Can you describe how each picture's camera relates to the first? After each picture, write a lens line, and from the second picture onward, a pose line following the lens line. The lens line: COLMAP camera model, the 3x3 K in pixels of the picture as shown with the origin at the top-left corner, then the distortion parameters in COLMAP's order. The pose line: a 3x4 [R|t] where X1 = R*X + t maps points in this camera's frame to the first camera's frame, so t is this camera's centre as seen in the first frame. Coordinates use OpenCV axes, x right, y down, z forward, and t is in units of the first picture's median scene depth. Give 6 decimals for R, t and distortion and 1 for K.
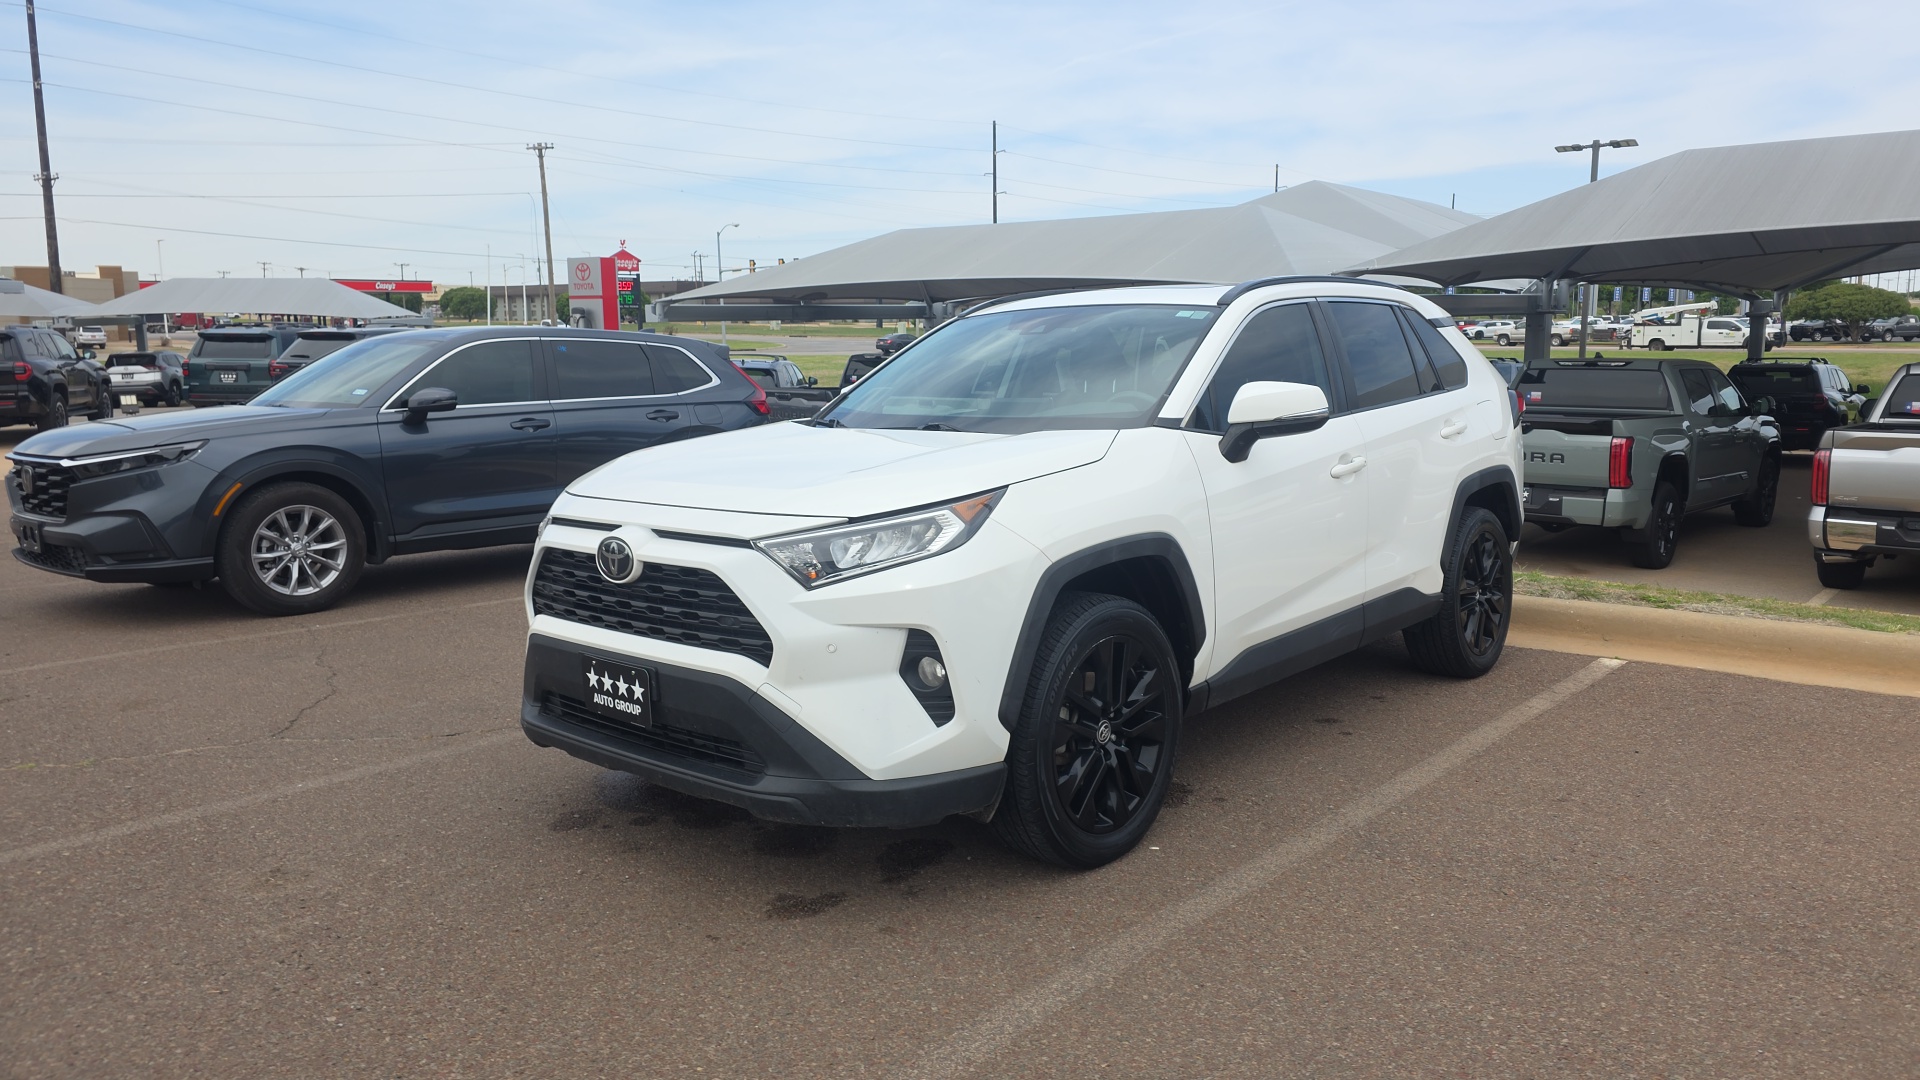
lens RADIAL K [[1291.3, 0, 984.9], [0, 1291.3, 515.3], [0, 0, 1]] dist [0.005711, -0.000054]
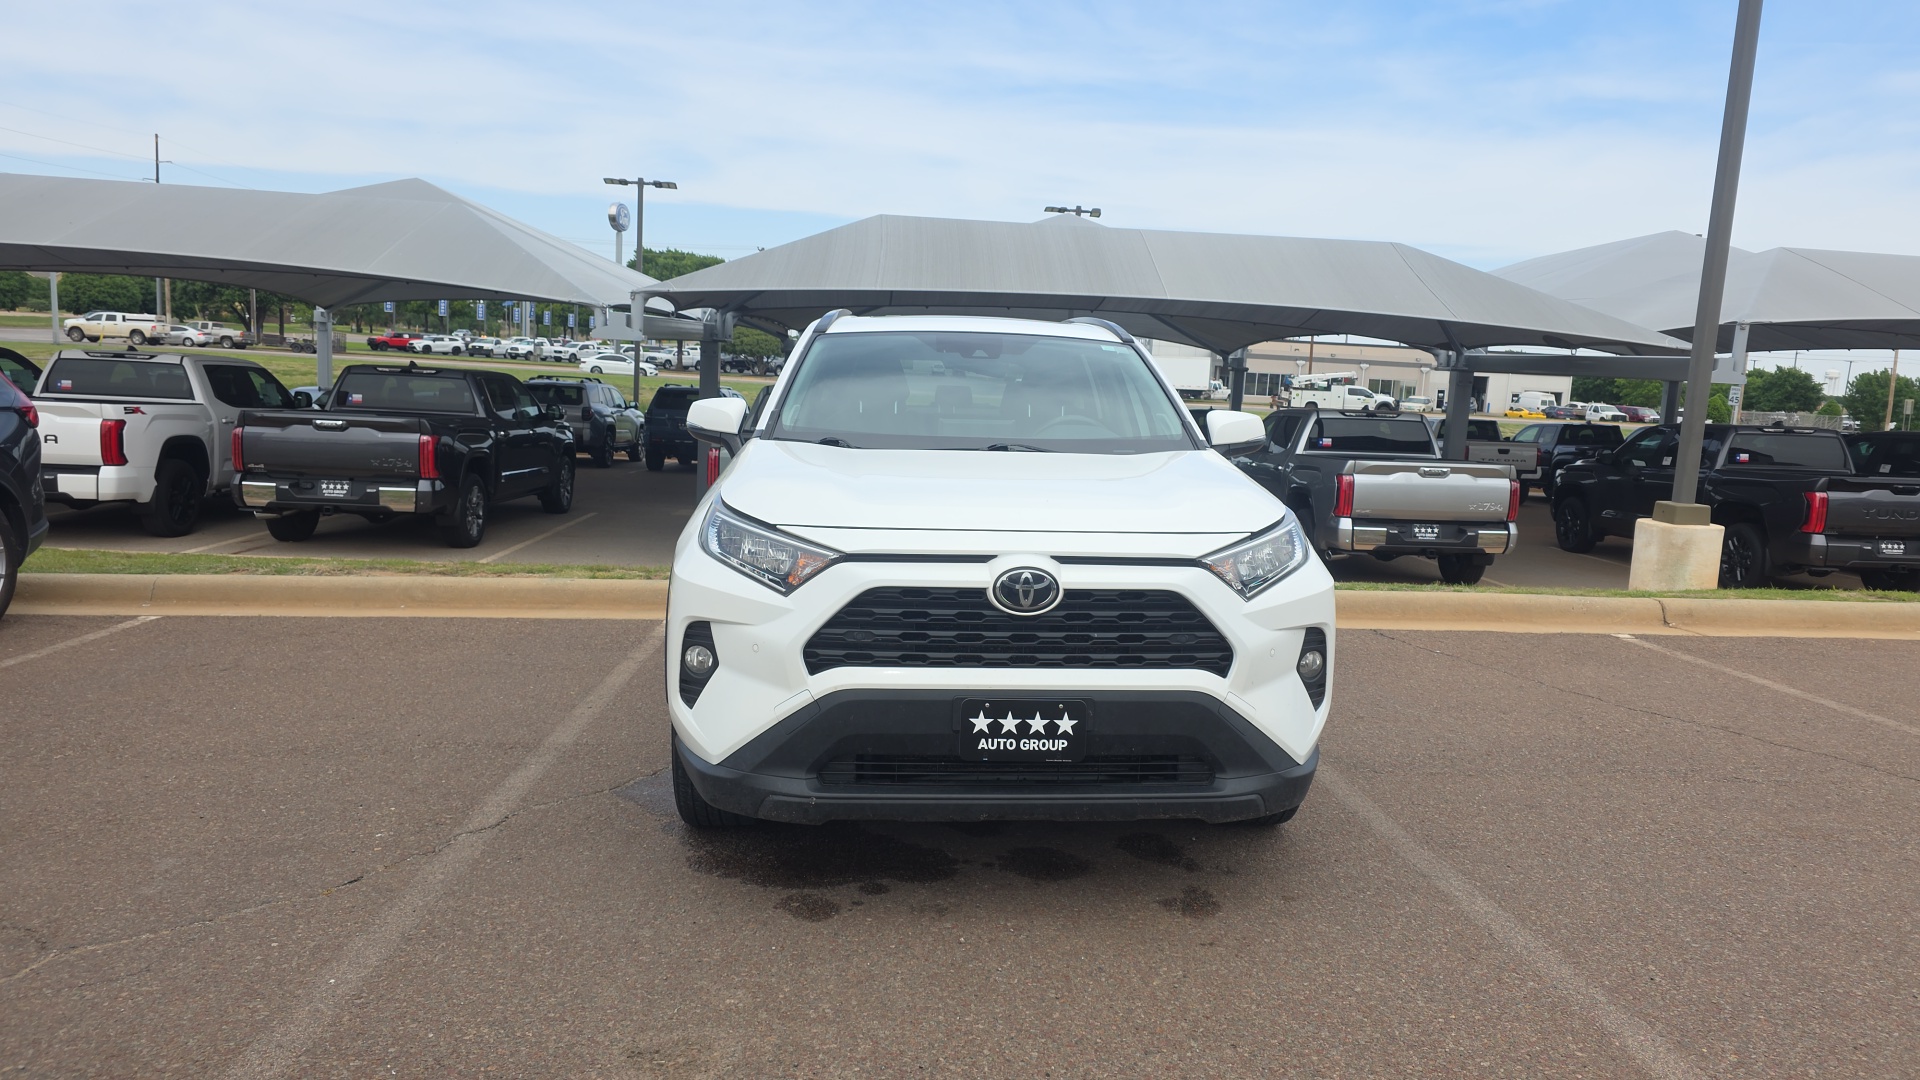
lens RADIAL K [[1290.6, 0, 996.4], [0, 1290.6, 540.1], [0, 0, 1]] dist [0.055769, -0.063796]
pose [[0.701295, -0.046008, 0.711384, -0.948854], [0.042031, 0.998848, 0.023165, -0.024204], [-0.711631, 0.013655, 0.702421, 0.350785]]
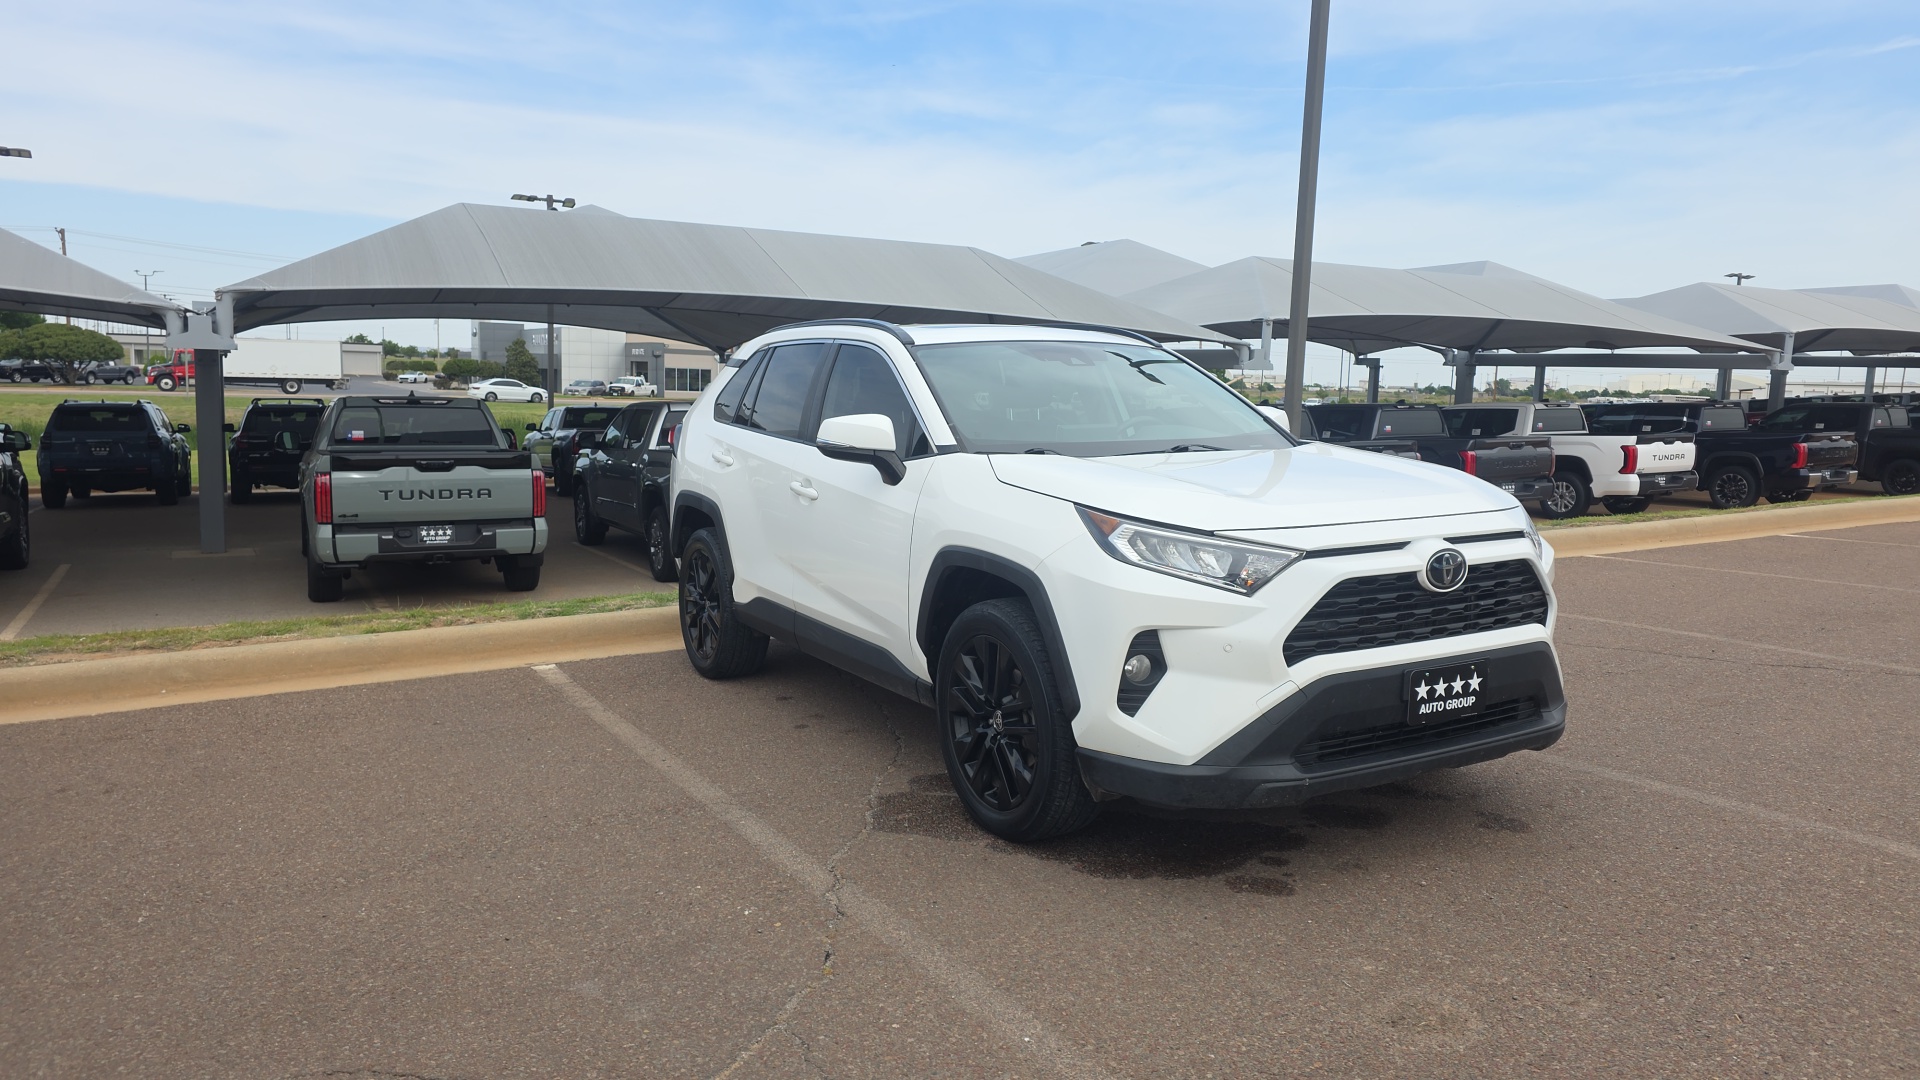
lens RADIAL K [[1290.6, 0, 996.4], [0, 1290.6, 540.1], [0, 0, 1]] dist [0.055769, -0.063796]
pose [[0.319733, -0.092718, 0.942960, -1.393448], [0.106701, 0.992394, 0.061400, -0.094404], [-0.941481, 0.080983, 0.327194, 0.979957]]
